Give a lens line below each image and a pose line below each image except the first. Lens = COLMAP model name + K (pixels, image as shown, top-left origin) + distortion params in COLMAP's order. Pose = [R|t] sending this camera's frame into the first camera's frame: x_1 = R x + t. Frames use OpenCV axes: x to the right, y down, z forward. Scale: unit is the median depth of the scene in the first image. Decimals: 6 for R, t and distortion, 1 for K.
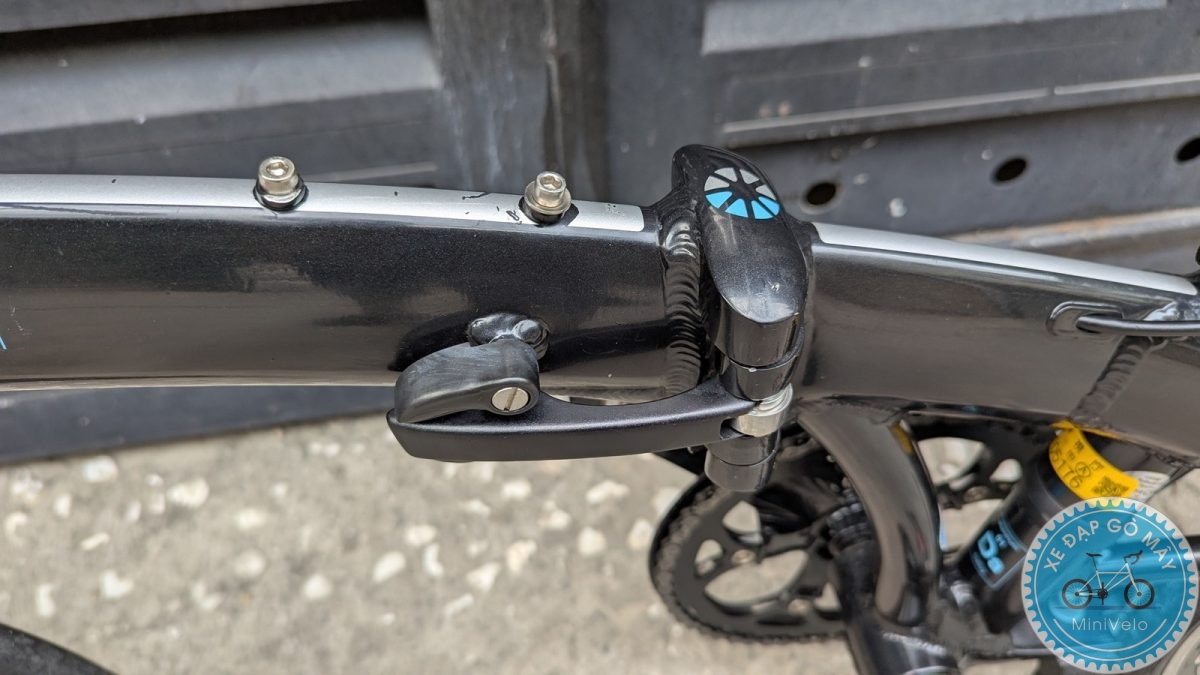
lens RADIAL K [[901.0, 0, 616.5], [0, 901.0, 339.6], [0, 0, 1]] dist [-0.002197, -0.002203]
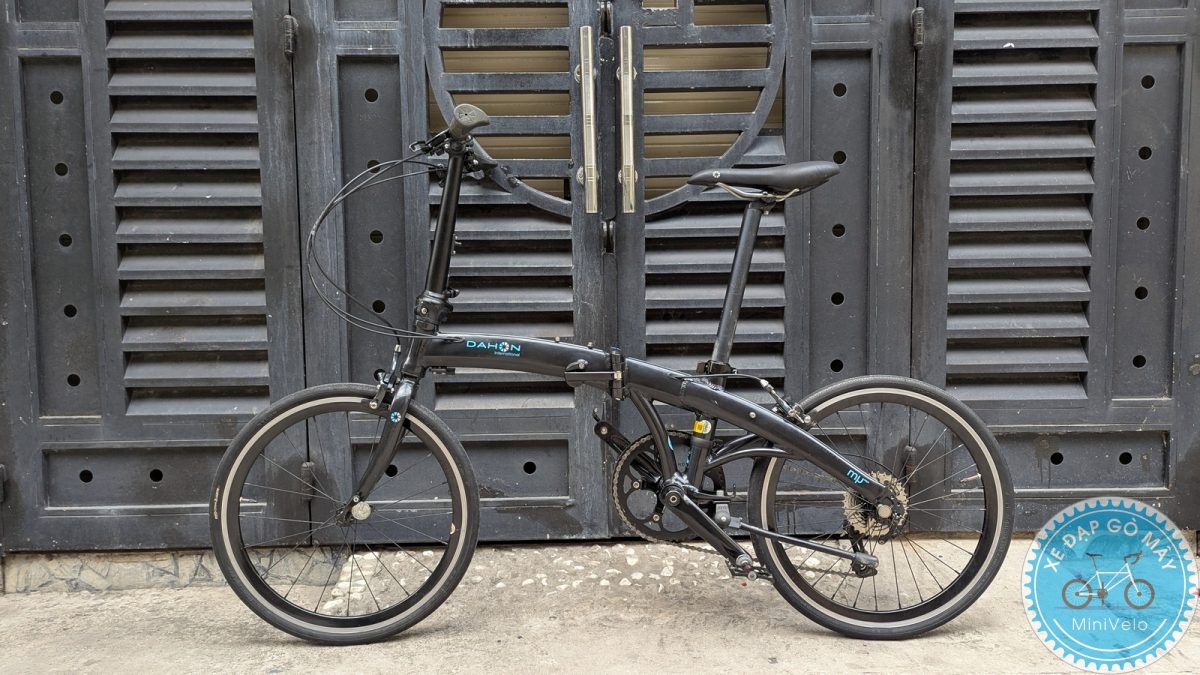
lens RADIAL K [[873.0, 0, 615.1], [0, 873.0, 341.6], [0, 0, 1]] dist [0.048425, -0.072839]
pose [[0.989702, 0.007060, -0.142970, 0.365974], [-0.106436, 0.704151, -0.702028, 1.542053], [0.095716, 0.710015, 0.697651, -1.281074]]
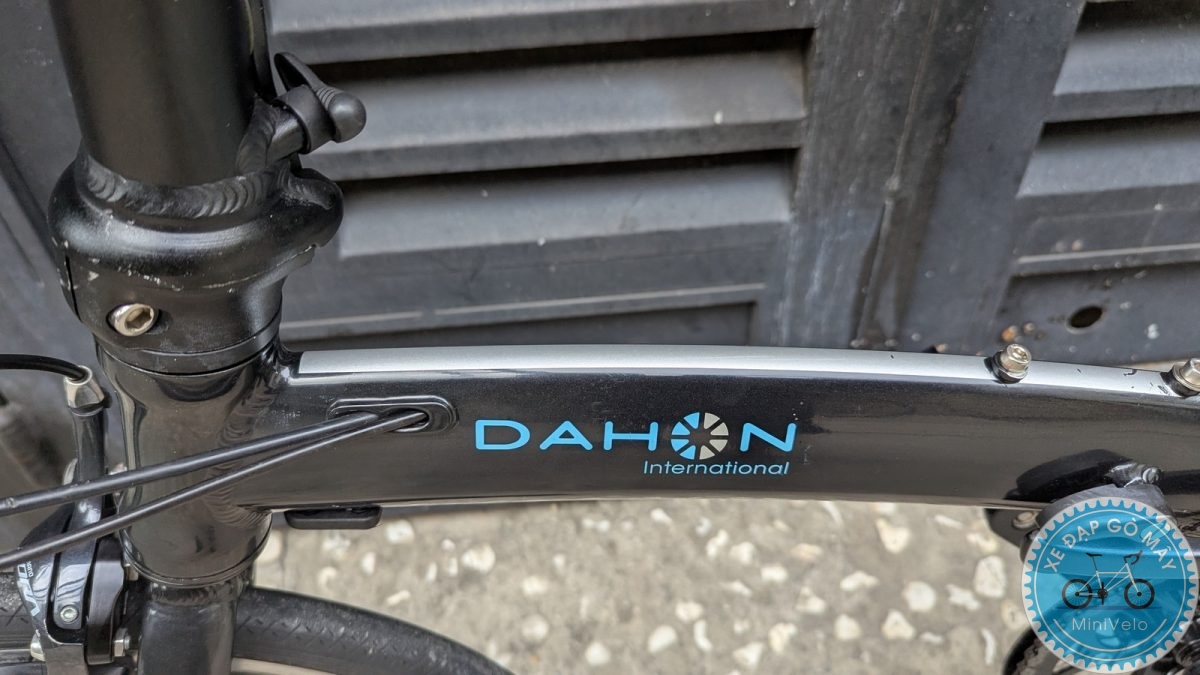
lens RADIAL K [[895.2, 0, 600.0], [0, 895.2, 337.5], [0, 0, 1]] dist [0.010414, 0.001913]
pose [[0.995942, 0.042744, -0.079198, -0.257672], [-0.049000, 0.995685, -0.078800, -0.021796], [0.075488, 0.082361, 0.993739, -0.113022]]
